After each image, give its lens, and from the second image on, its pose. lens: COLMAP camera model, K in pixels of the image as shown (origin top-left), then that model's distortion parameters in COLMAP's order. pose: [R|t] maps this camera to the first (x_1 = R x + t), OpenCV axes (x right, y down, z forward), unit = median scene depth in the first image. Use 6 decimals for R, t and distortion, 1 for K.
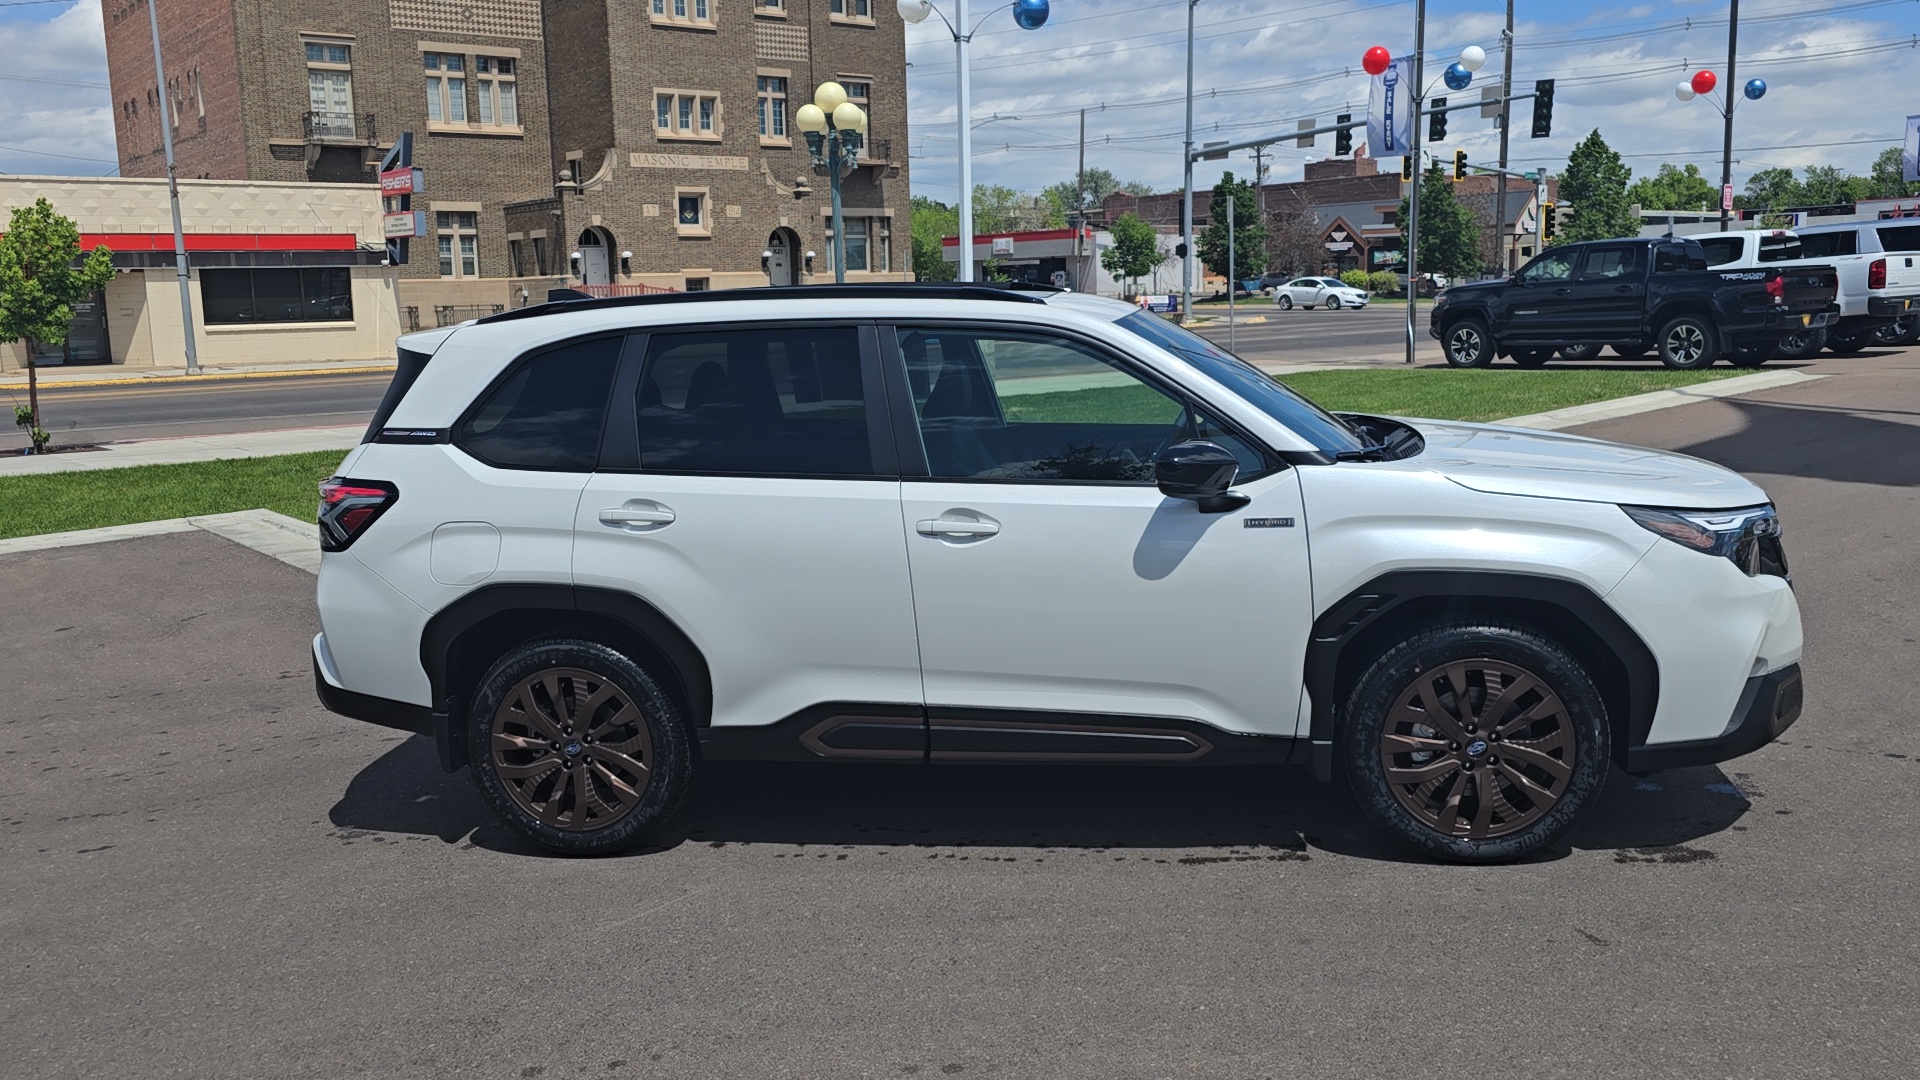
lens RADIAL K [[1590.8, 0, 976.1], [0, 1590.8, 529.4], [0, 0, 1]] dist [0.006251, -0.005532]
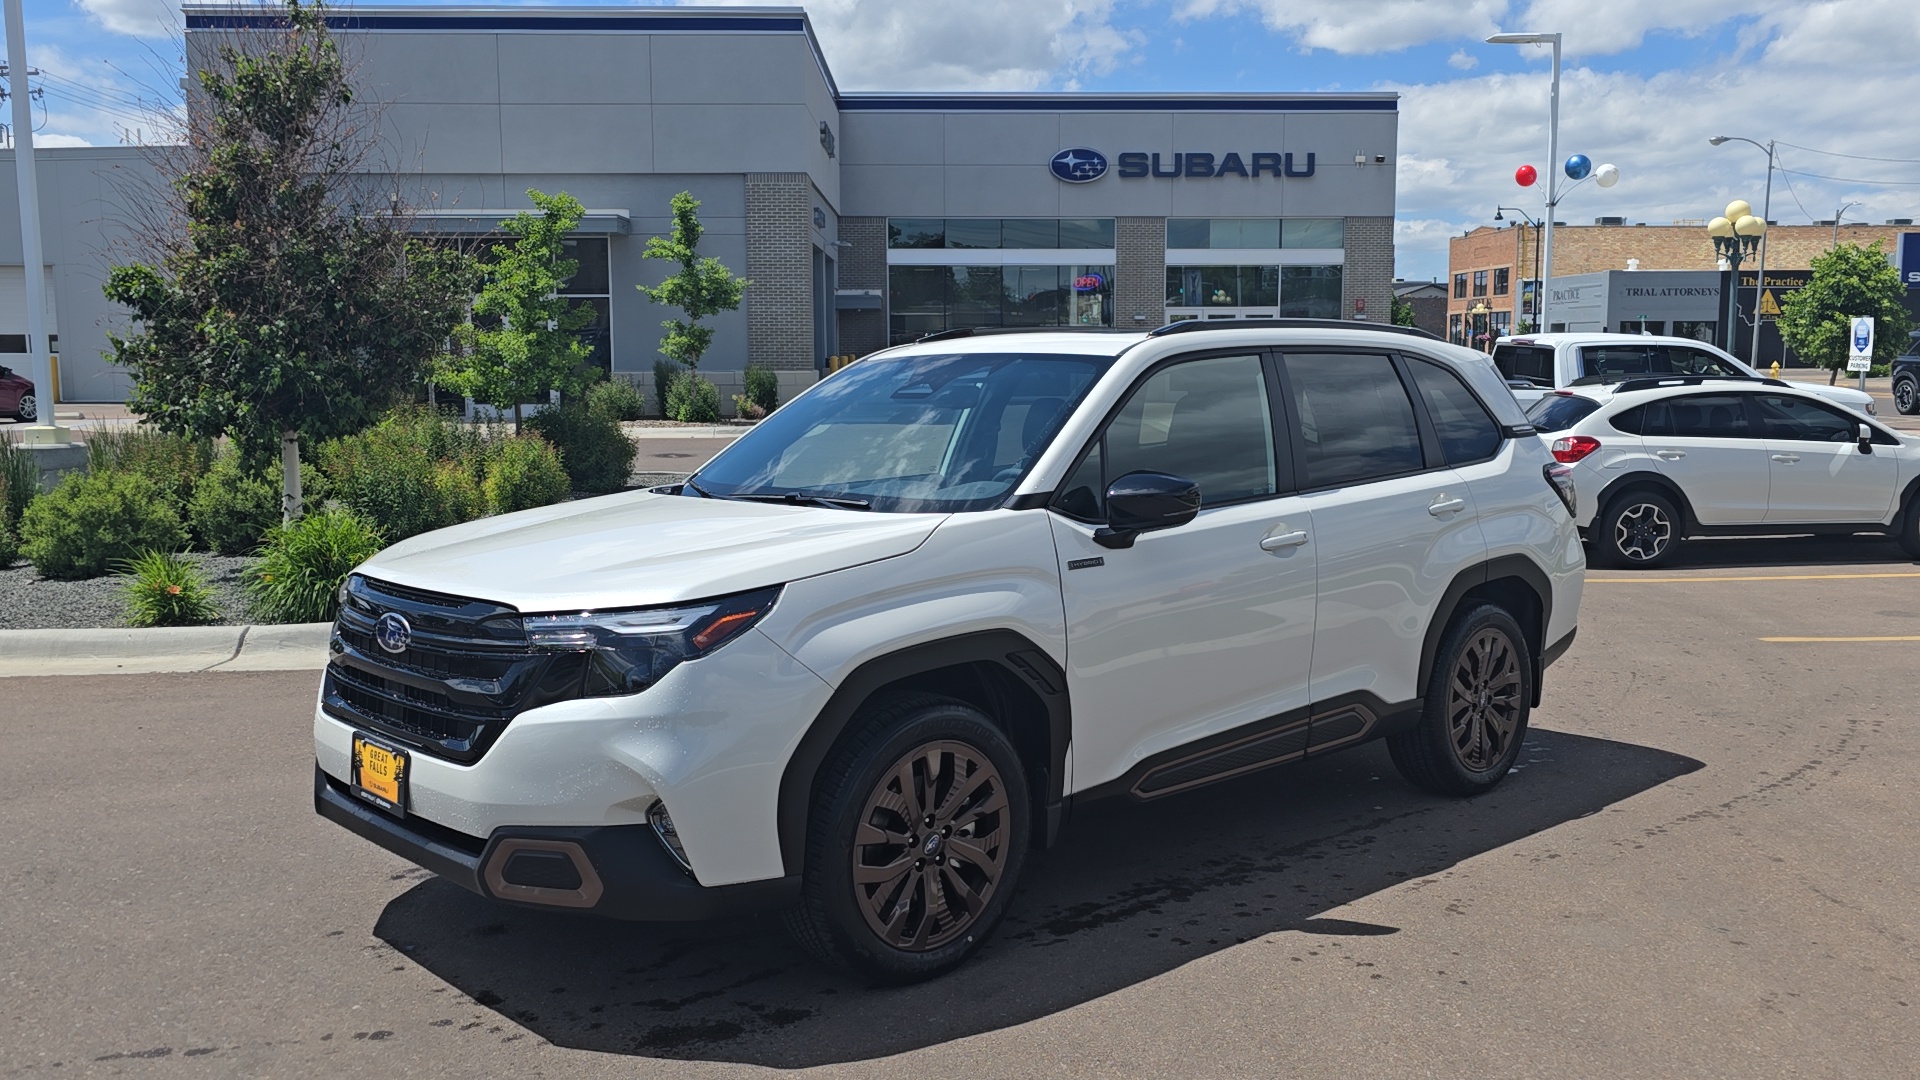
lens RADIAL K [[1590.8, 0, 977.8], [0, 1590.8, 532.7], [0, 0, 1]] dist [0.006251, -0.005532]
pose [[-0.603749, 0.118739, -0.788282, 0.202297], [-0.100469, 0.969626, 0.223005, -0.057548], [0.790818, 0.213836, -0.573481, 0.366144]]
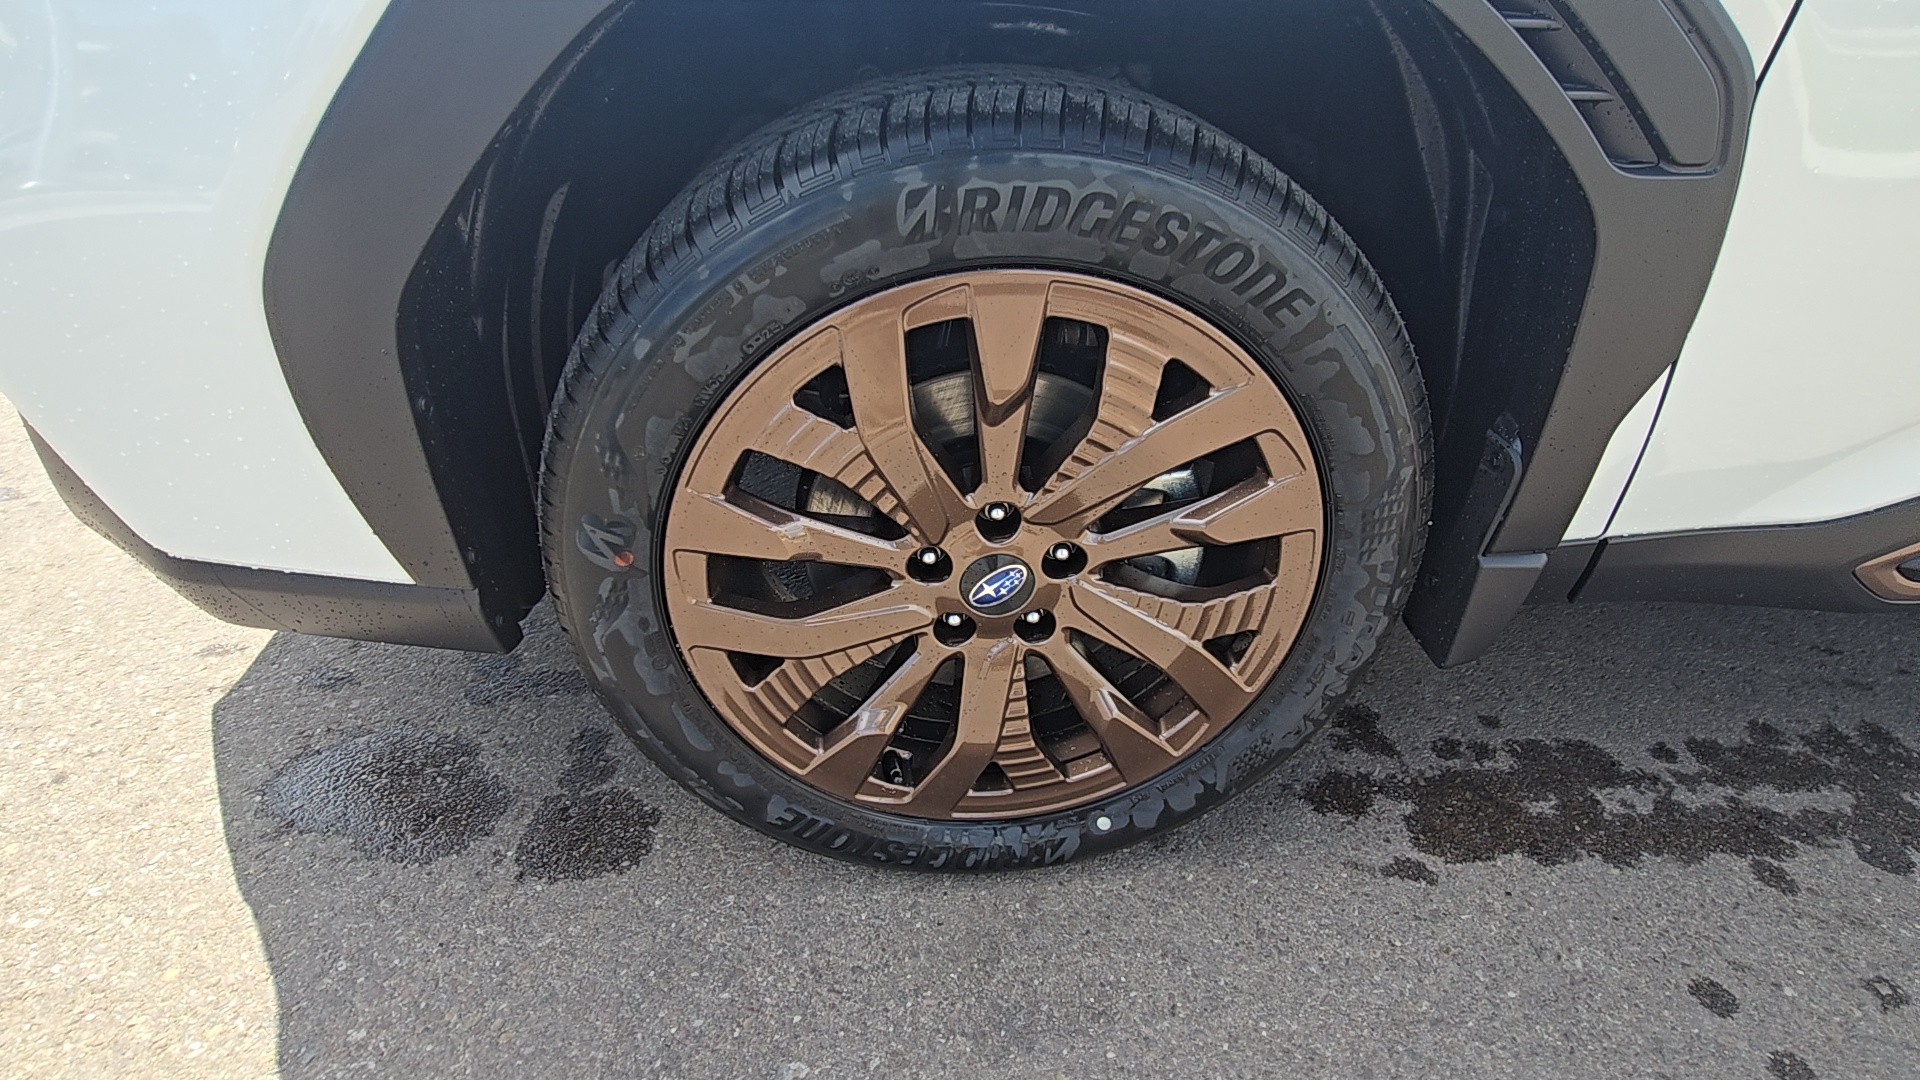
lens RADIAL K [[958.6, 0, 957.4], [0, 958.6, 542.0], [0, 0, 1]] dist [0.007856, -0.005812]
pose [[-0.973531, 0.144248, -0.177286, 0.080672], [-0.010295, 0.747217, 0.664501, -0.009706], [0.228324, 0.648737, -0.725954, 0.294074]]
